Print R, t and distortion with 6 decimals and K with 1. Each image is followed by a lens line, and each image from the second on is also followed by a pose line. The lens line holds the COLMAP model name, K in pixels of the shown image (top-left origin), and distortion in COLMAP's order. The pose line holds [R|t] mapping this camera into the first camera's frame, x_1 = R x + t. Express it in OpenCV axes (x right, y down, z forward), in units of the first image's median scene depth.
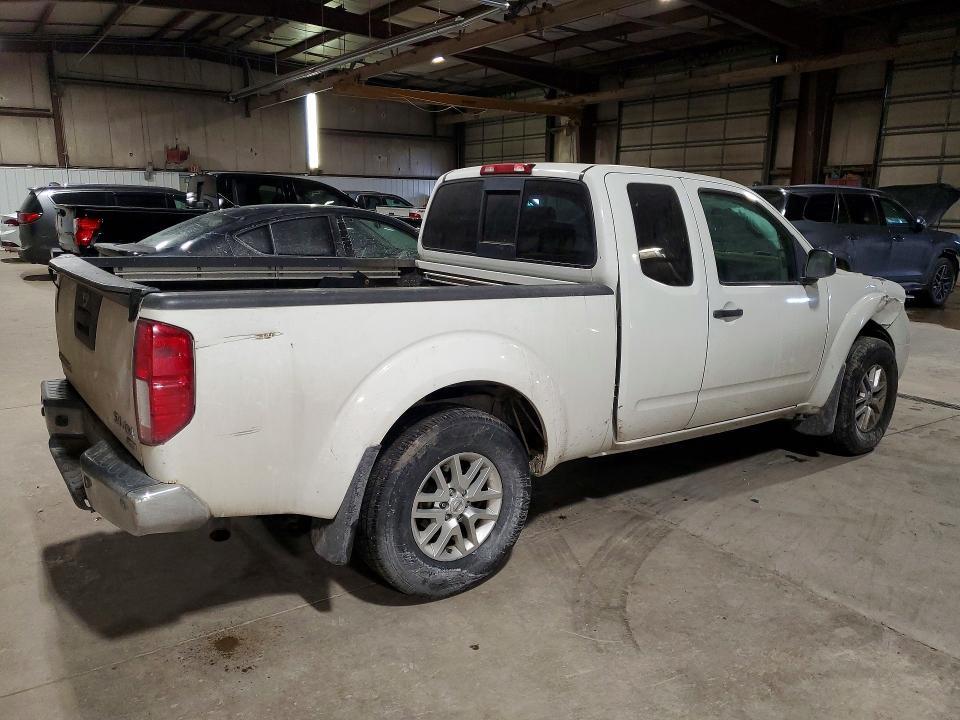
lens RADIAL K [[748.8, 0, 475.7], [0, 748.8, 363.6], [0, 0, 1]] dist [0.034861, -0.024494]
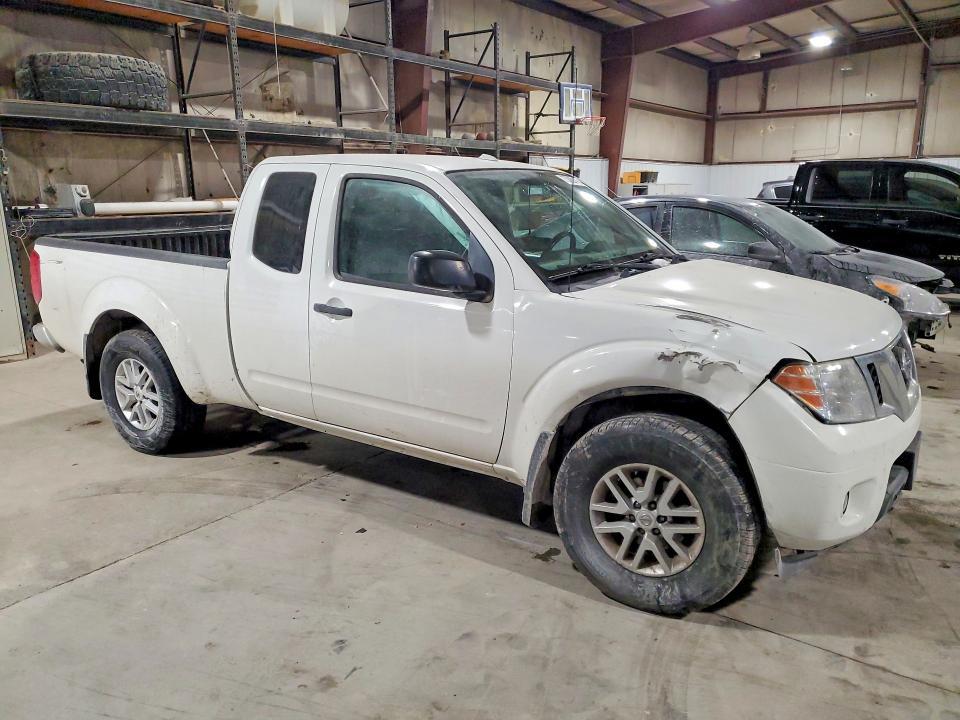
lens RADIAL K [[748.8, 0, 476.3], [0, 748.8, 362.3], [0, 0, 1]] dist [0.034861, -0.024494]
pose [[0.341917, 0.190639, -0.920190, 1.196945], [-0.182497, 0.974035, 0.133984, -0.152191], [0.921839, 0.122120, 0.367830, 0.787478]]
